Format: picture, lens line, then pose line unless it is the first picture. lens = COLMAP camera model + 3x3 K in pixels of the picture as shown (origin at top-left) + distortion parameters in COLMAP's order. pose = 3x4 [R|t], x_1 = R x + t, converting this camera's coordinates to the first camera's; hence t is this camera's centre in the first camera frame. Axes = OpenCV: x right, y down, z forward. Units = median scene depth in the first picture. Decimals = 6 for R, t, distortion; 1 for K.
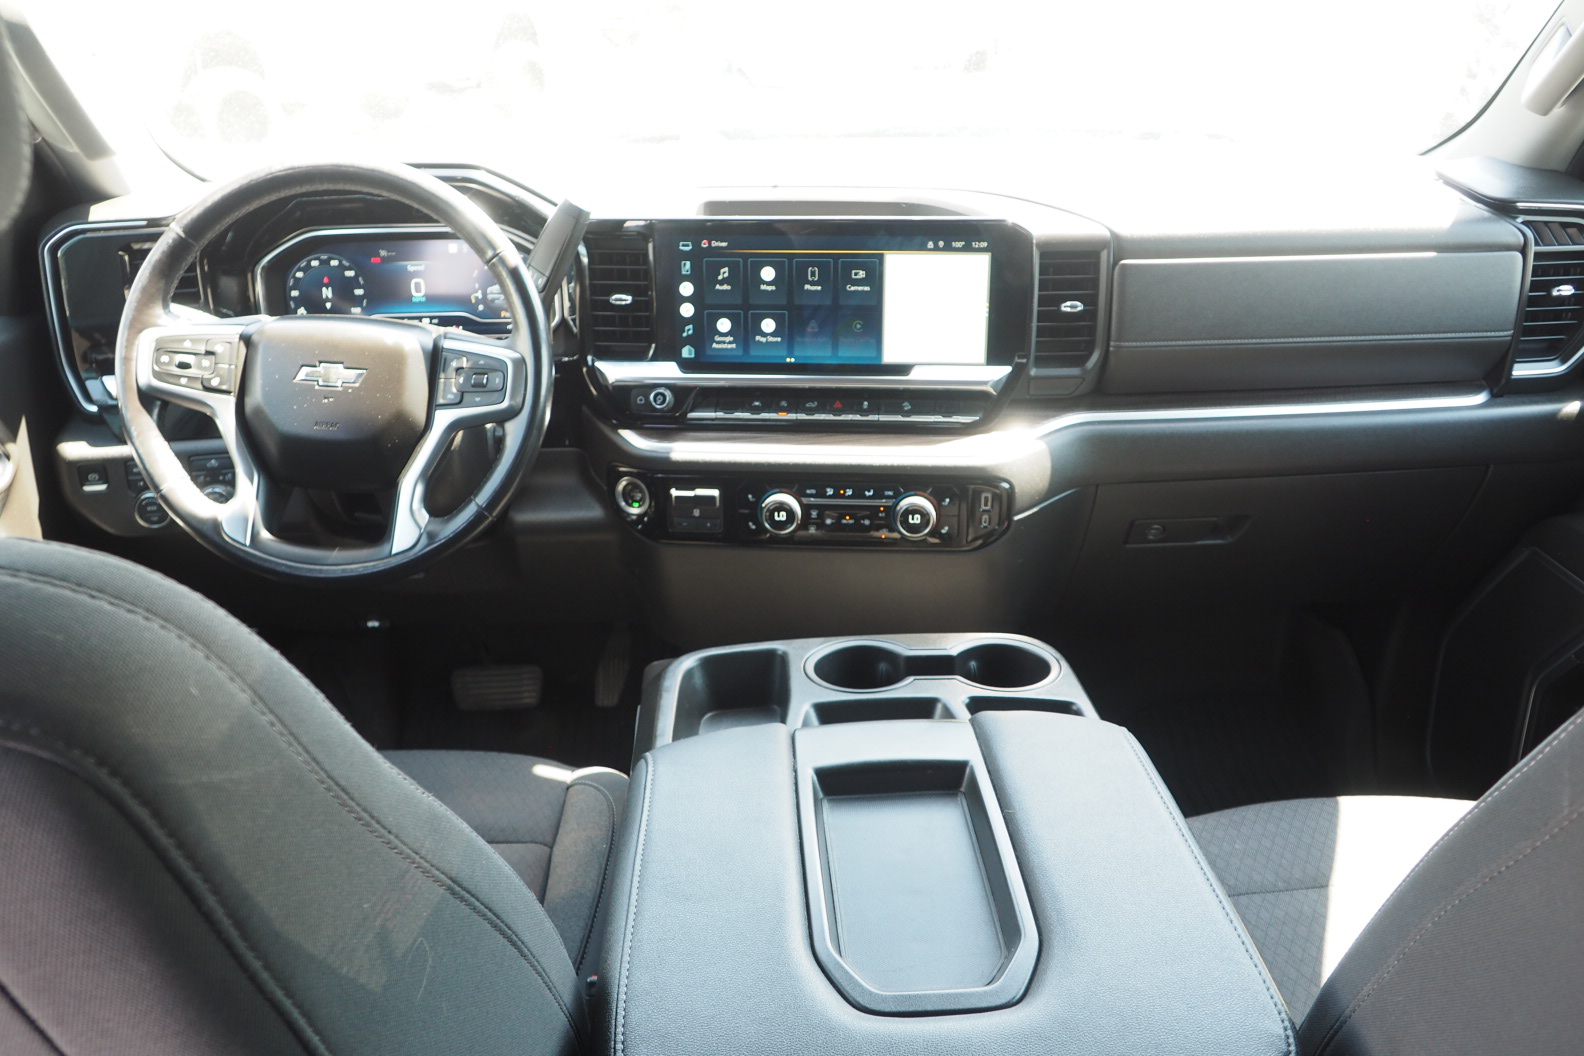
lens RADIAL K [[1360.2, 0, 838.9], [0, 1360.2, 547.1], [0, 0, 1]] dist [-0.006690, 0.008171]
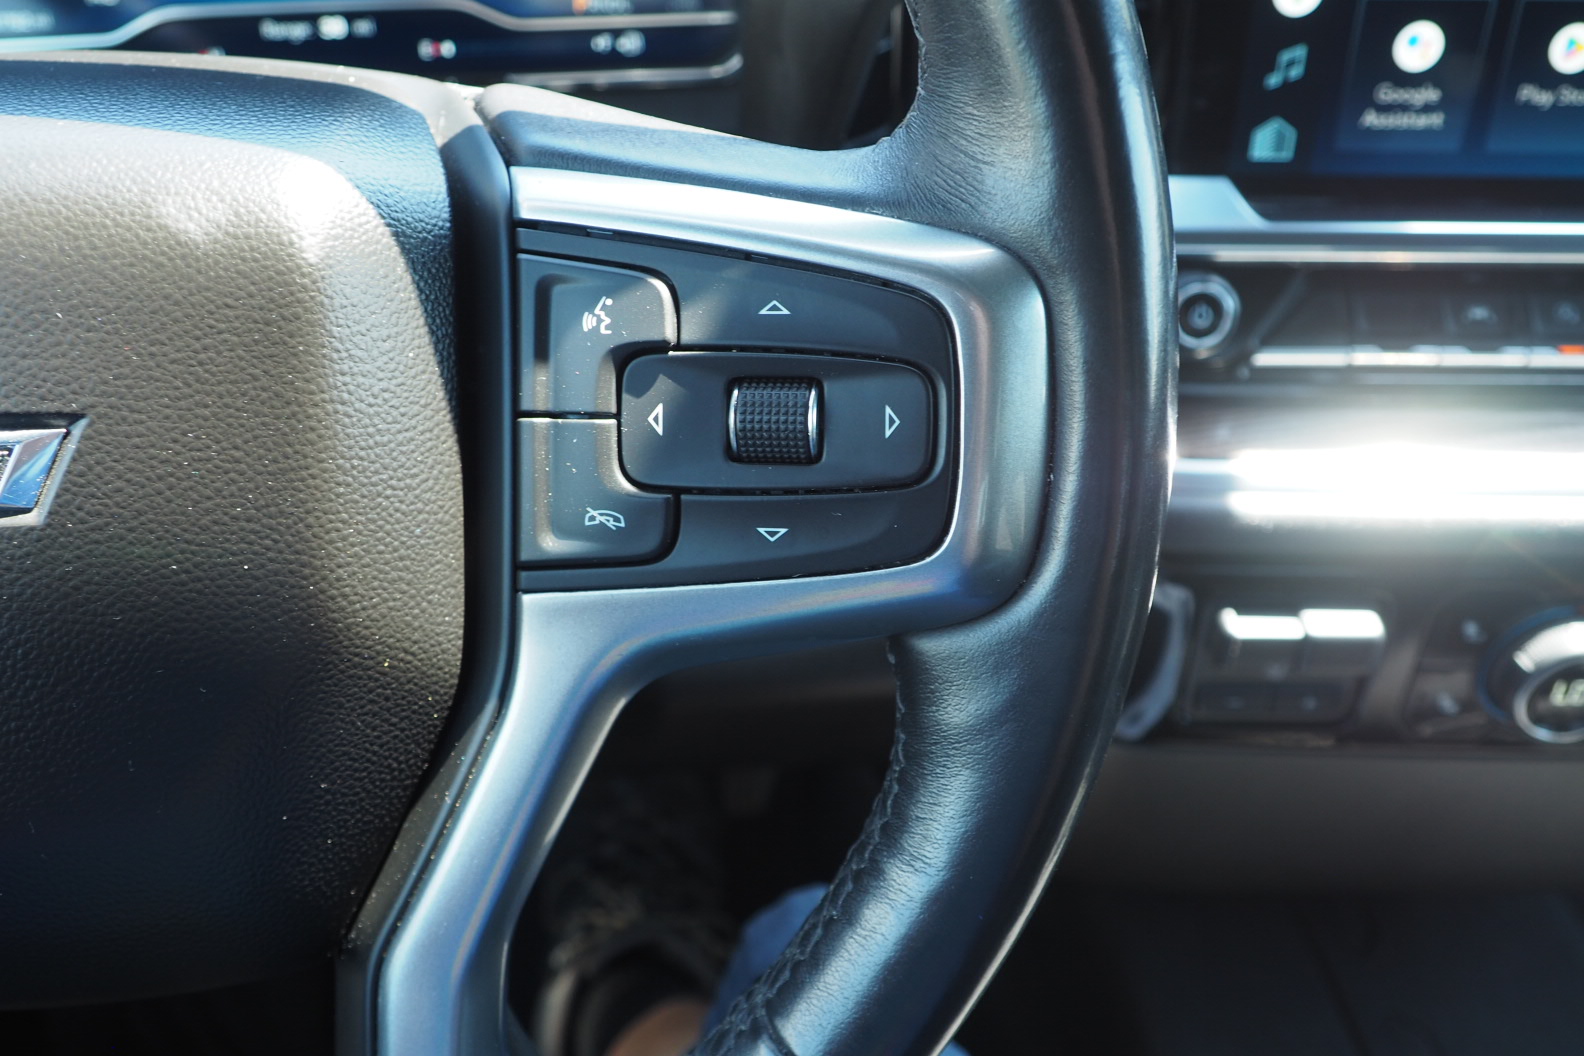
lens RADIAL K [[1360.1, 0, 845.7], [0, 1360.1, 533.6], [0, 0, 1]] dist [-0.023479, 0.006514]
pose [[0.995848, -0.039765, 0.081890, -0.234633], [0.019464, 0.971756, 0.235182, -0.133730], [-0.088929, -0.232611, 0.968495, 0.714558]]
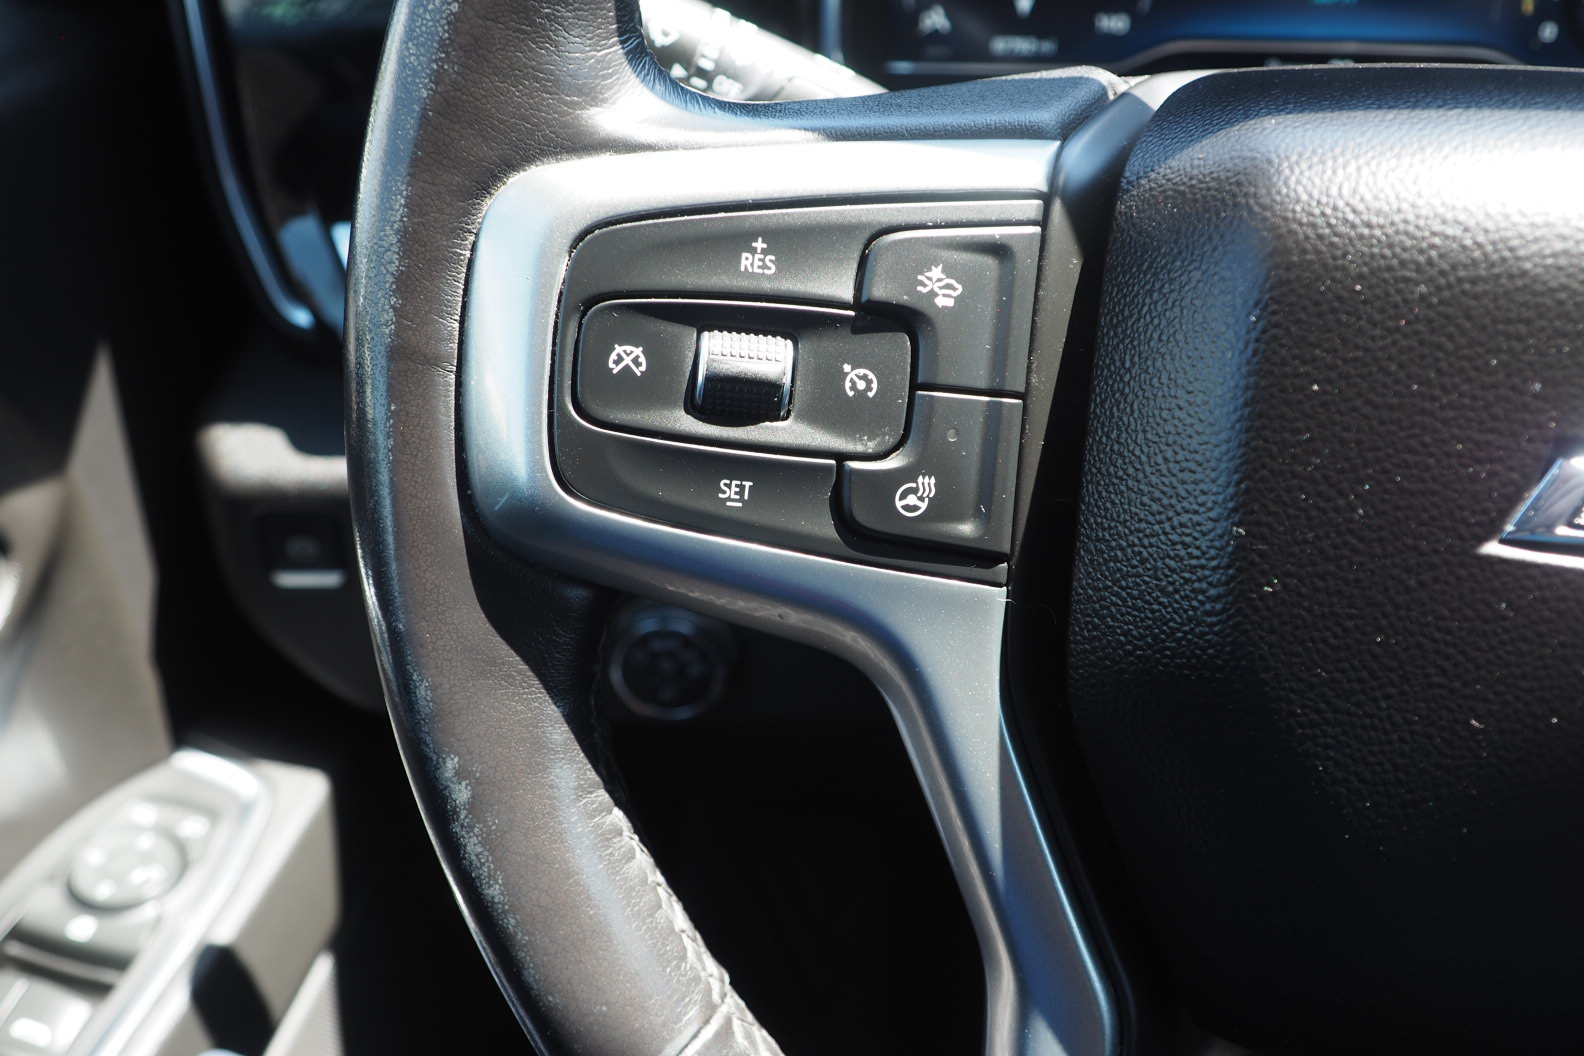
lens RADIAL K [[1360.1, 0, 845.7], [0, 1360.1, 533.6], [0, 0, 1]] dist [-0.023479, 0.006514]
pose [[0.981288, 0.100339, -0.164332, -0.377443], [-0.066680, 0.977761, 0.198837, -0.127503], [0.180629, -0.184159, 0.966157, 0.723646]]
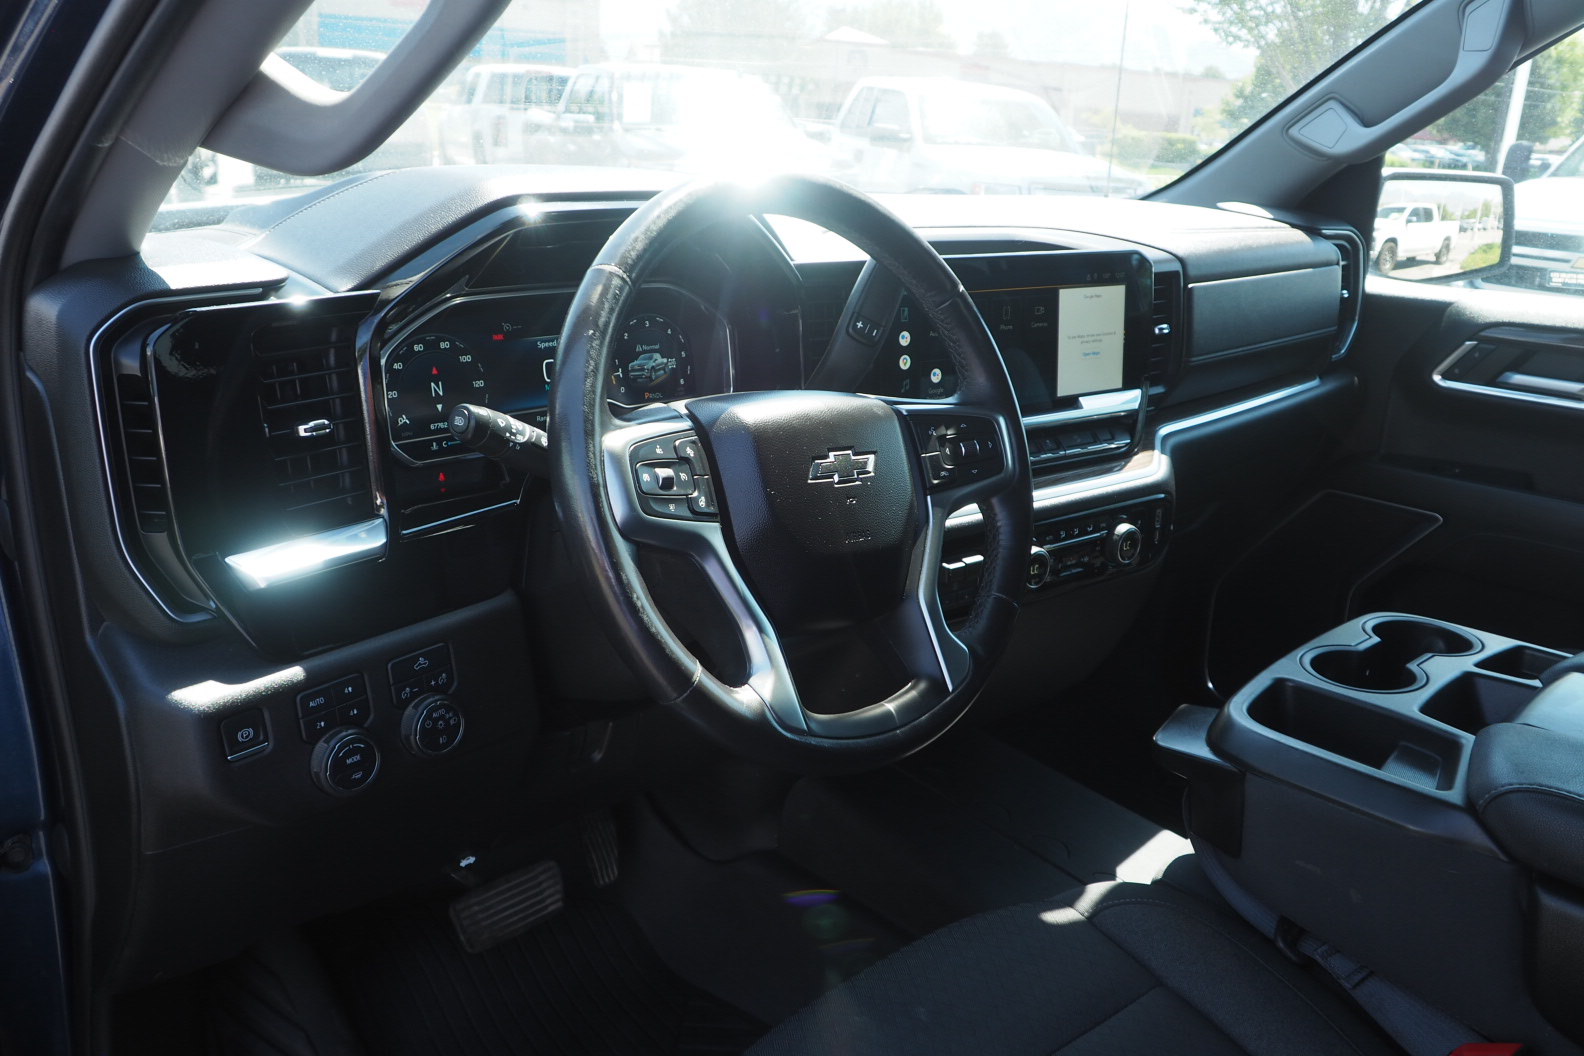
lens RADIAL K [[1238.4, 0, 823.3], [0, 1238.4, 530.1], [0, 0, 1]] dist [-0.005064, -0.002223]
pose [[0.747127, -0.168976, 0.642844, -0.681680], [0.216032, 0.976371, 0.005570, -0.085241], [-0.628595, 0.134713, 0.765977, 0.440167]]
